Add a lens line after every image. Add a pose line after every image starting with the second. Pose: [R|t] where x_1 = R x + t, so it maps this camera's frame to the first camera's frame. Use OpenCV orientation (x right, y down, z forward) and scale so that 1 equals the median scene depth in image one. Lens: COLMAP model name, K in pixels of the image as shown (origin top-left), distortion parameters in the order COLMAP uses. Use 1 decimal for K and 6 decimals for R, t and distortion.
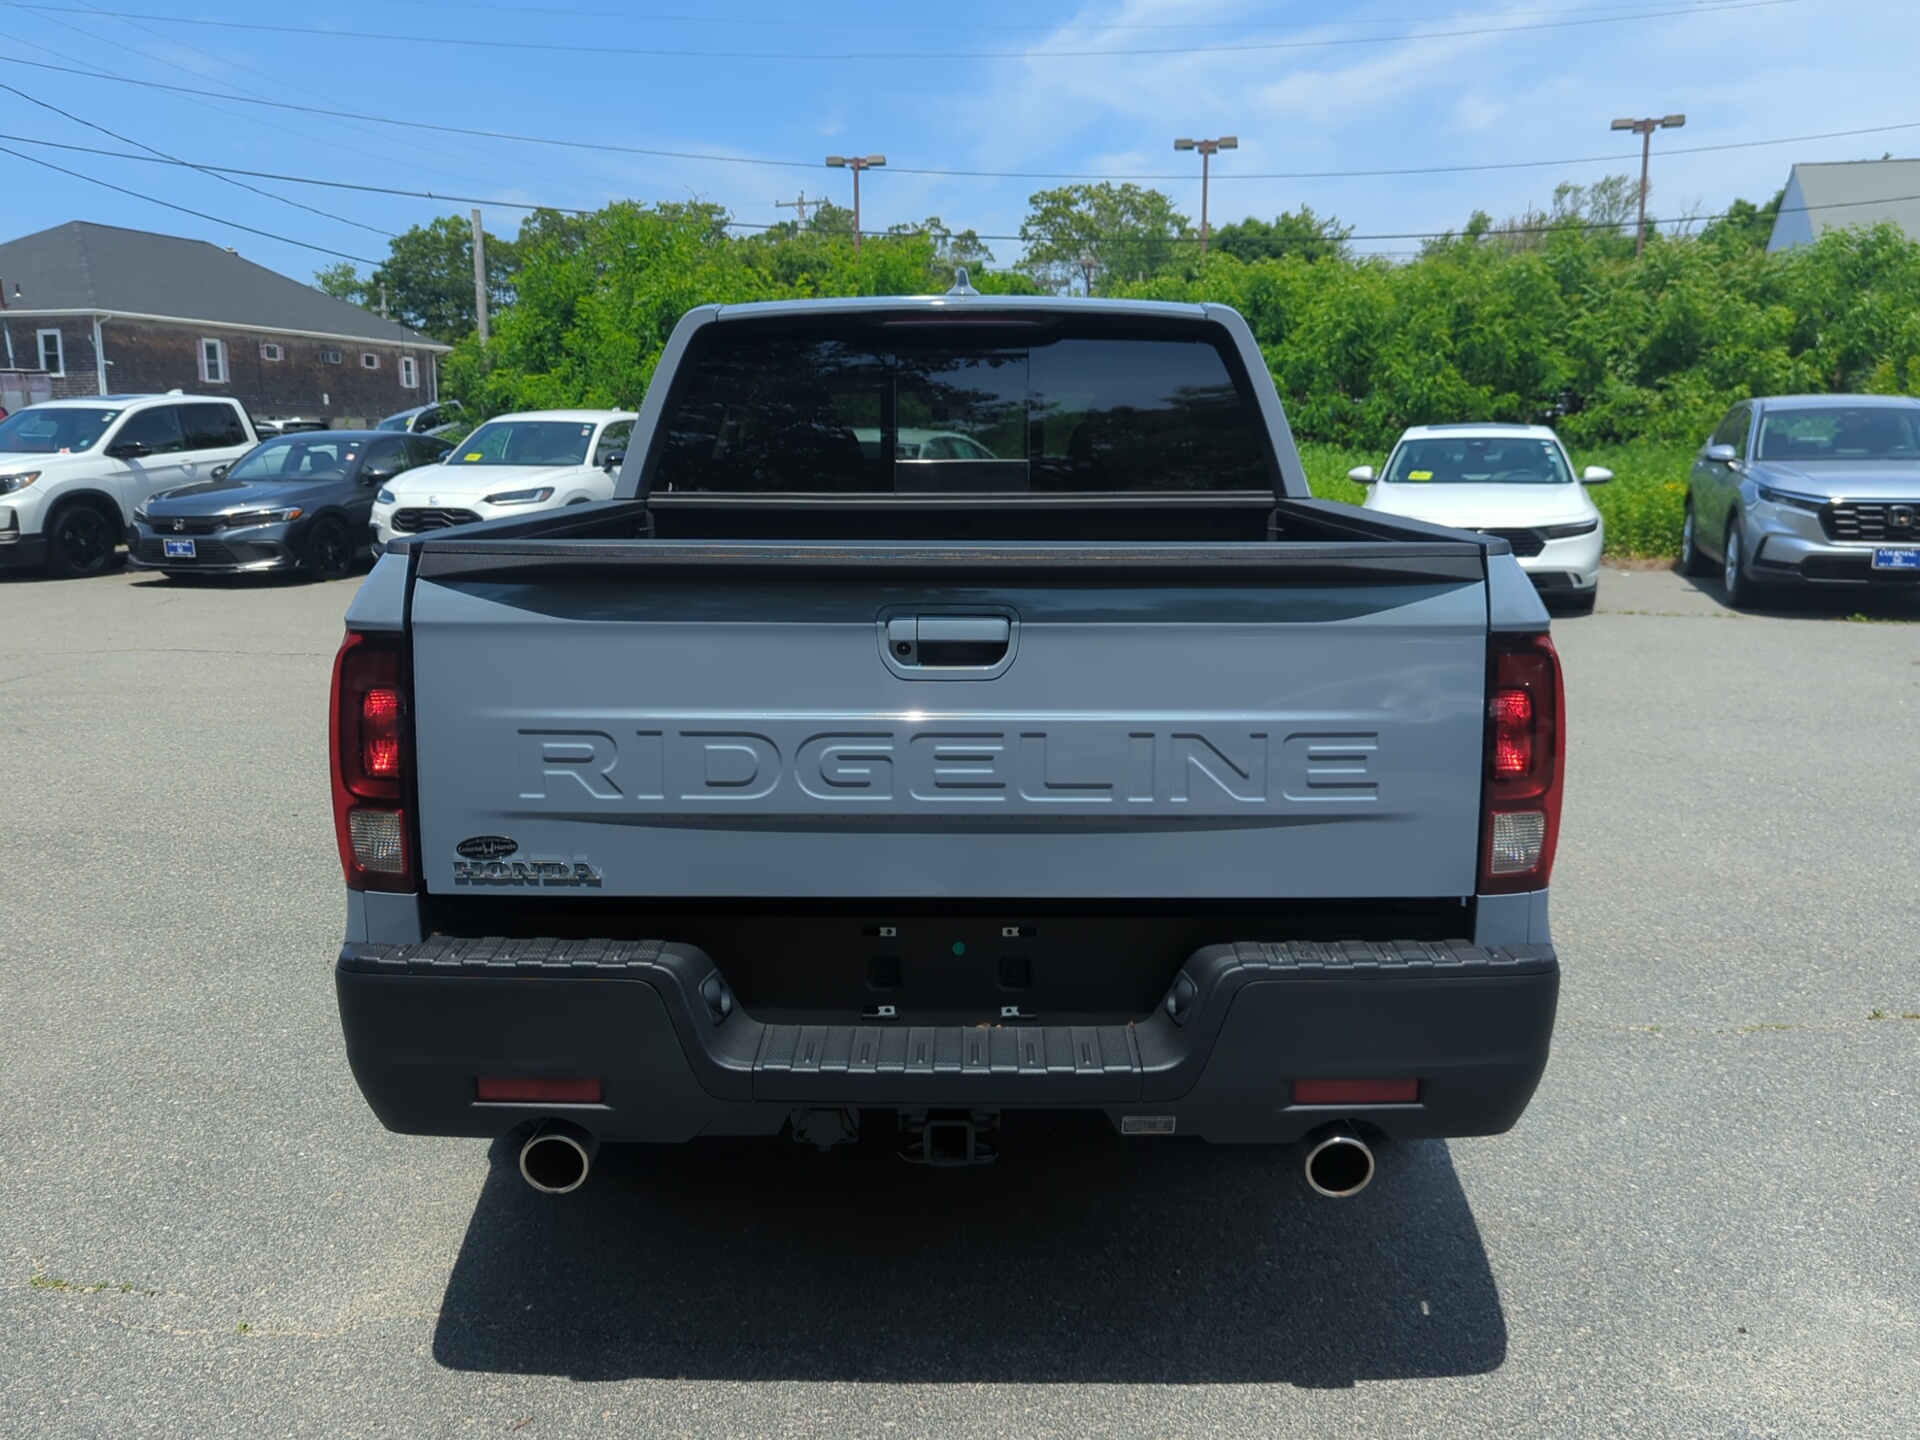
lens RADIAL K [[1555.8, 0, 980.1], [0, 1555.8, 704.7], [0, 0, 1]] dist [0.058941, -0.057019]
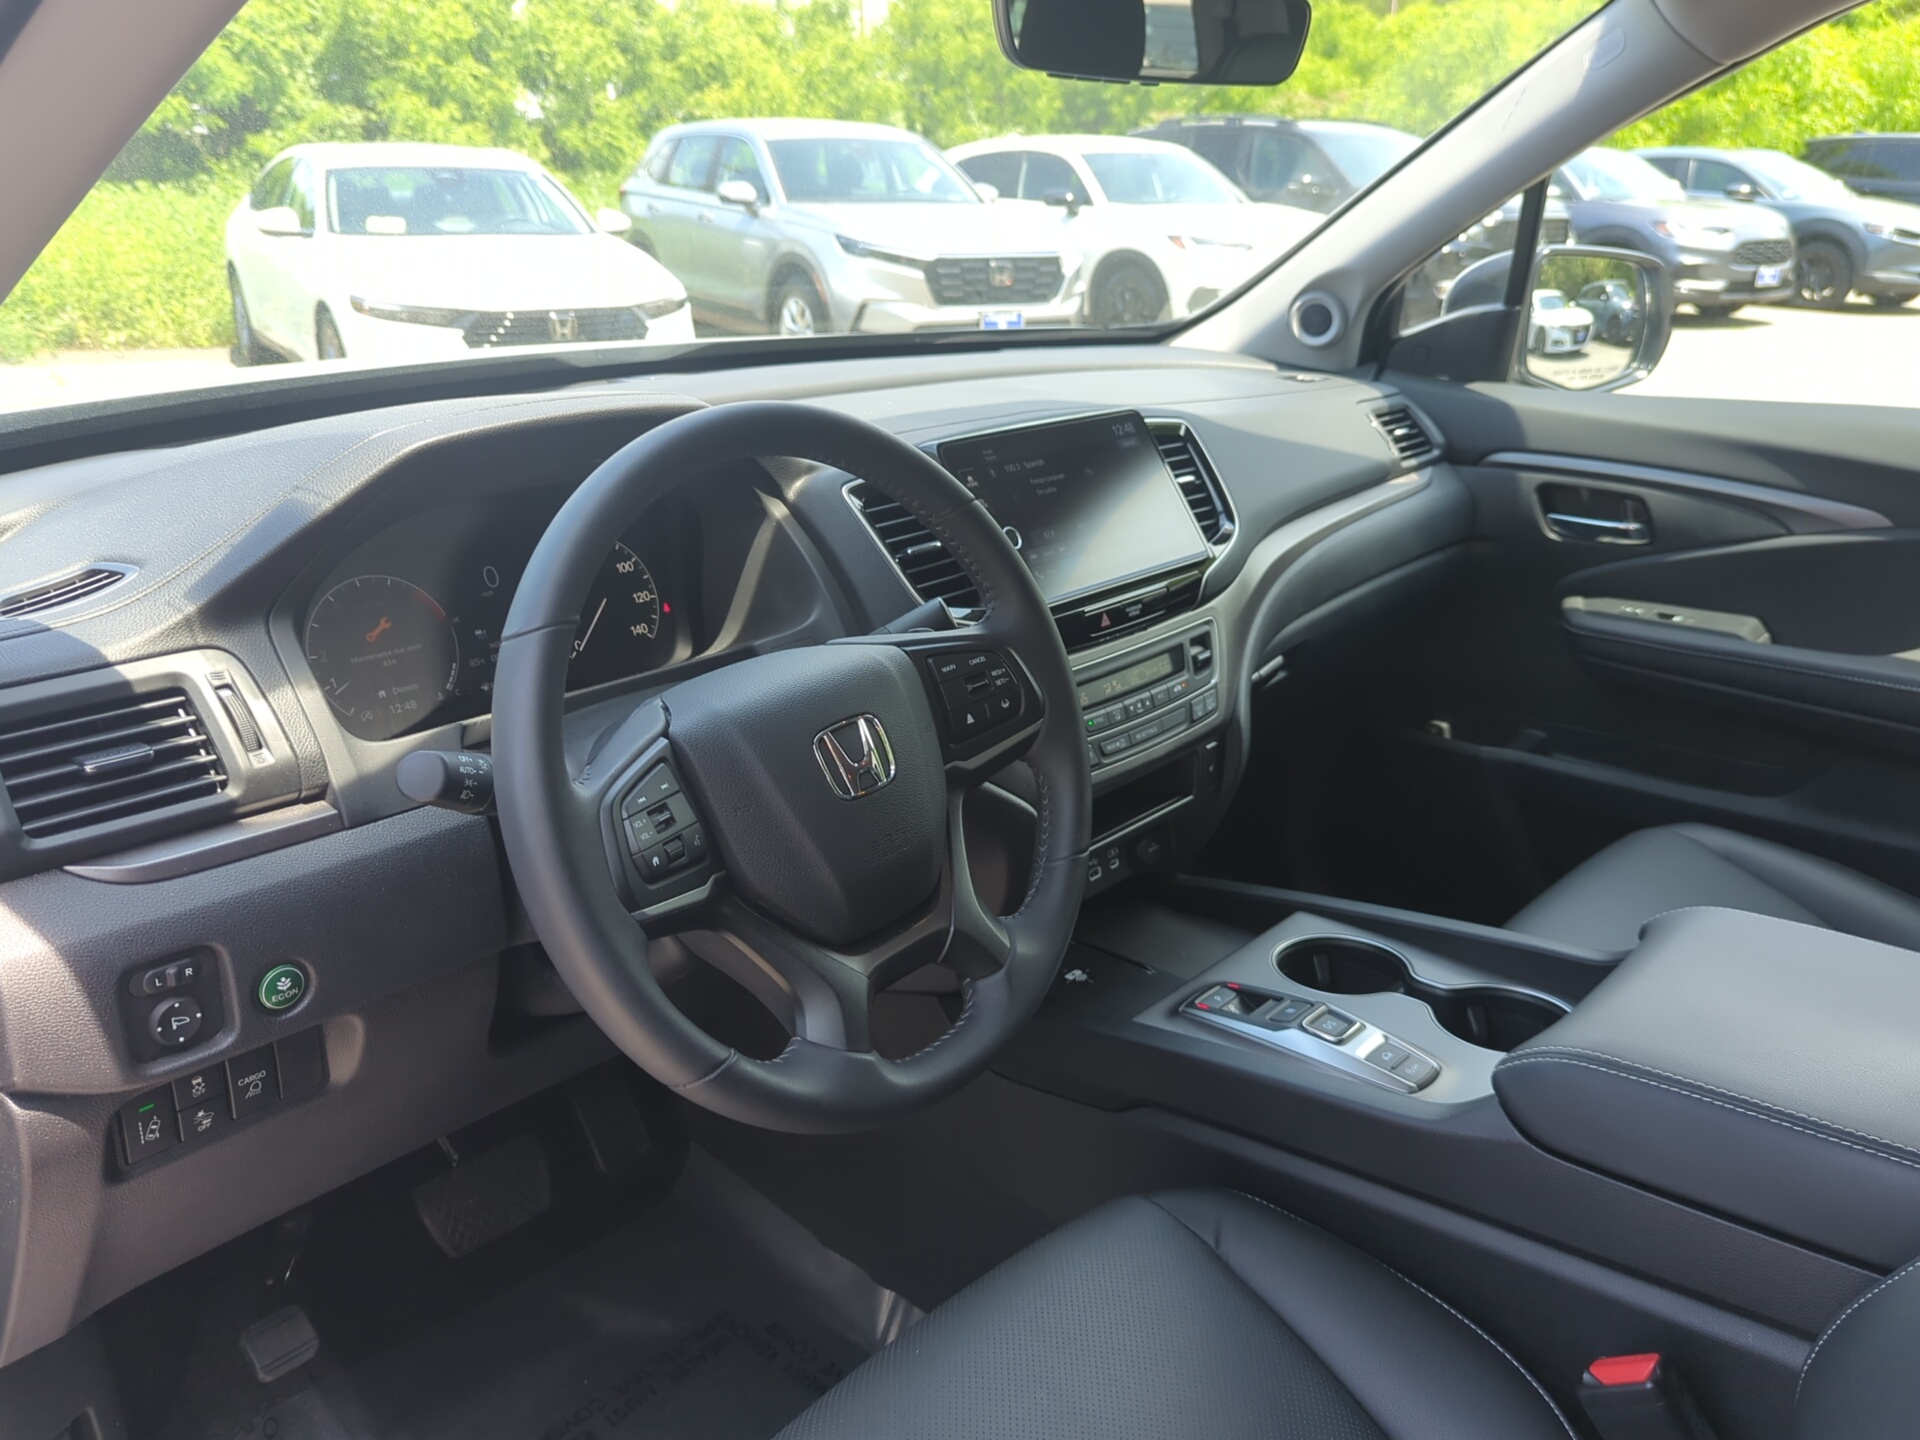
lens RADIAL K [[1555.8, 0, 984.9], [0, 1555.8, 715.7], [0, 0, 1]] dist [0.058941, -0.057019]
pose [[0.647713, -0.241051, 0.722747, -0.069739], [0.116511, 0.968811, 0.218703, -0.053432], [-0.752923, -0.057449, 0.655596, 0.317516]]
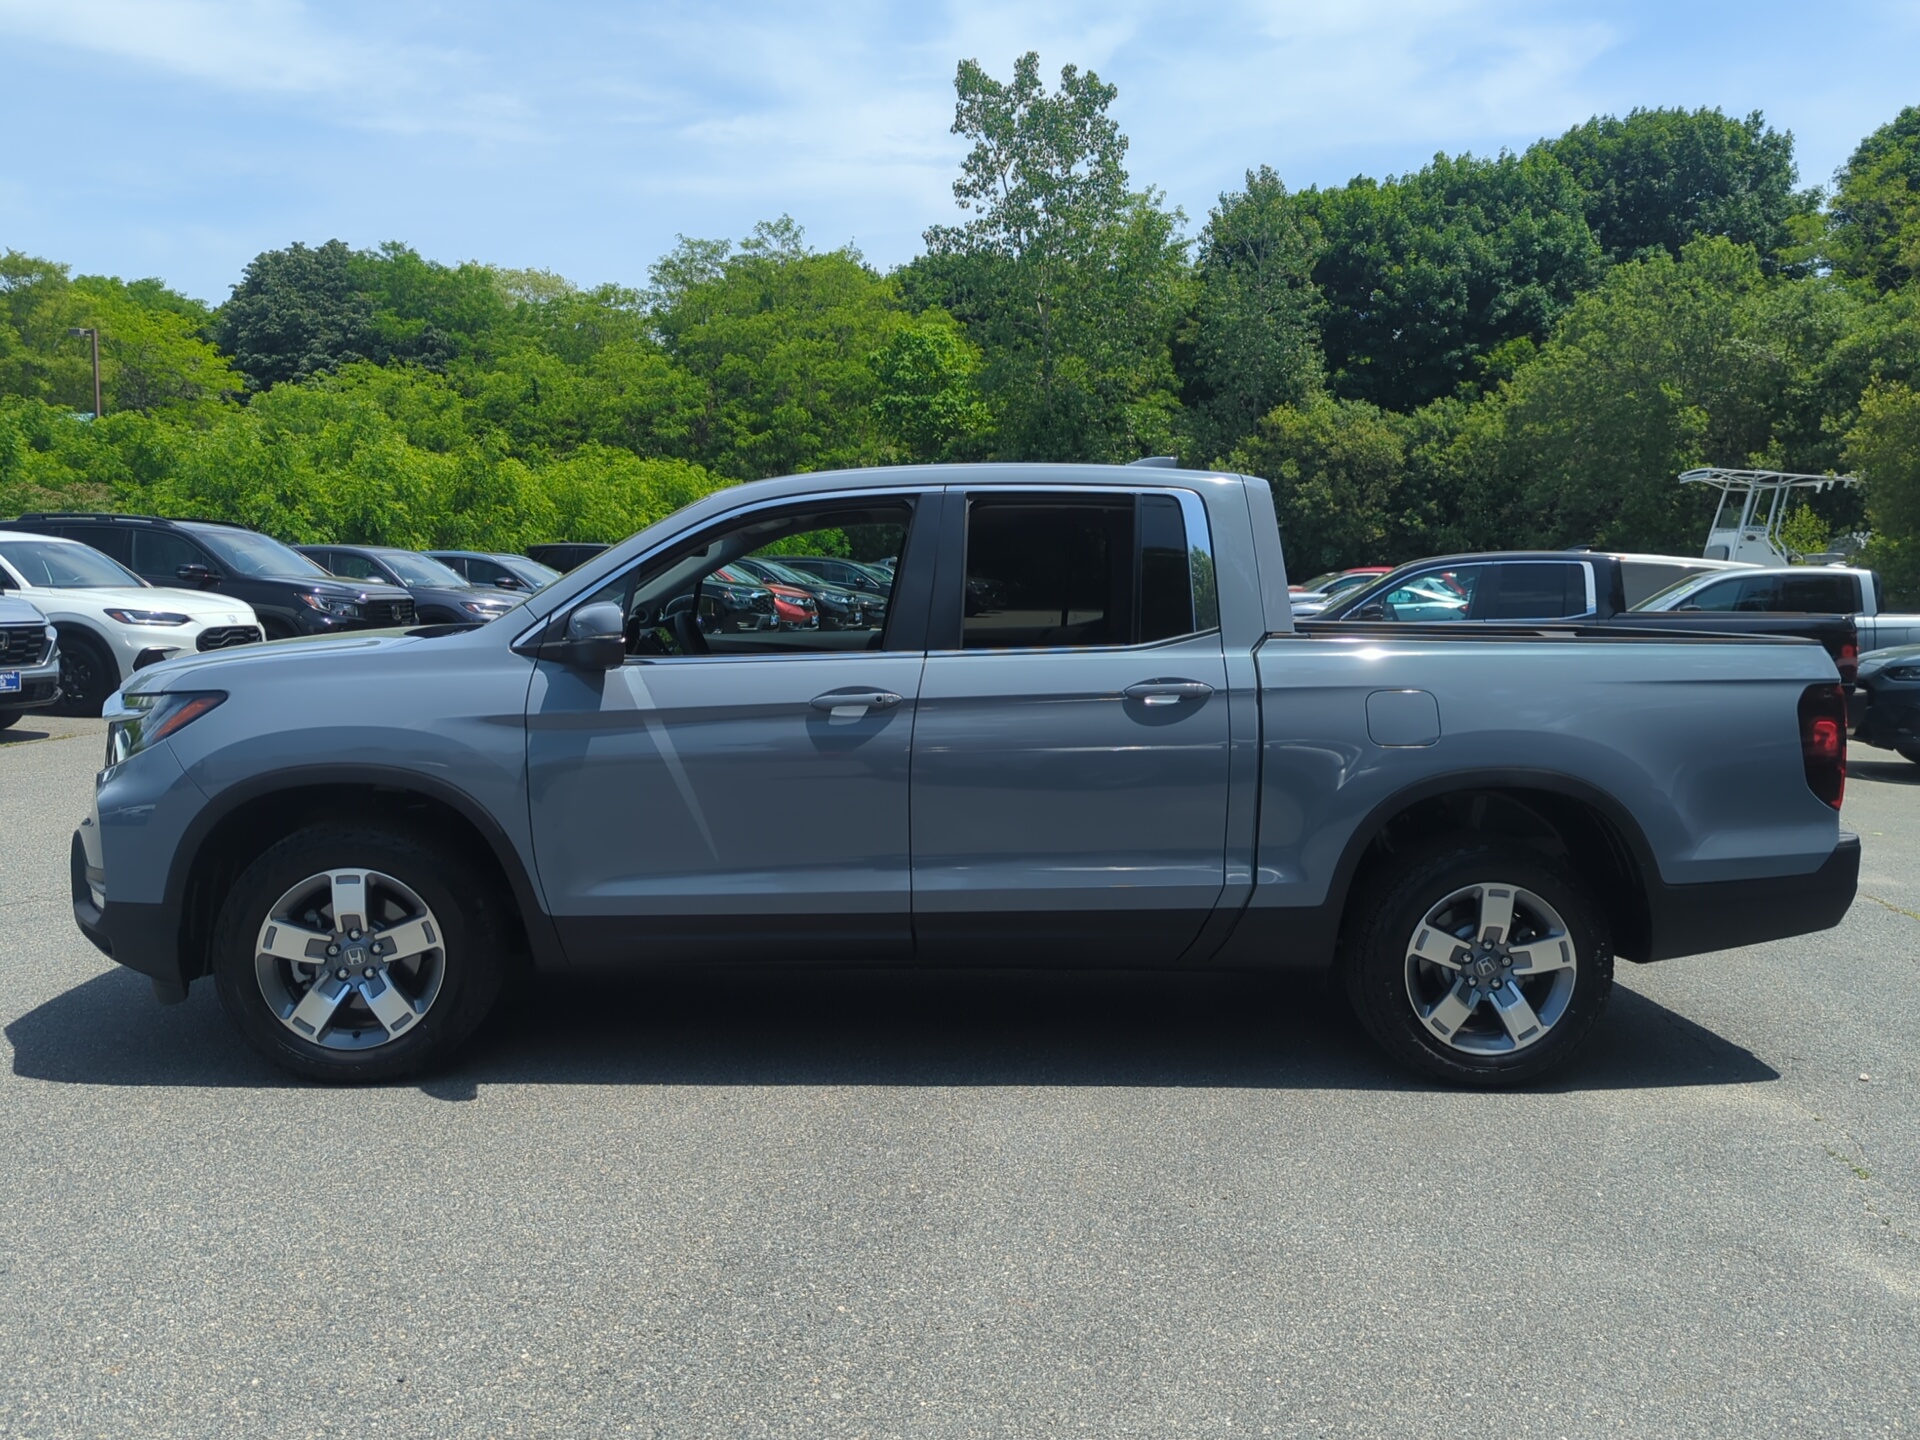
lens RADIAL K [[1555.8, 0, 972.4], [0, 1555.8, 706.3], [0, 0, 1]] dist [0.058941, -0.057019]
pose [[-0.062143, -0.078108, 0.995006, -0.343356], [0.149995, 0.984880, 0.086681, -0.052344], [-0.986732, 0.154633, -0.049488, 0.318867]]
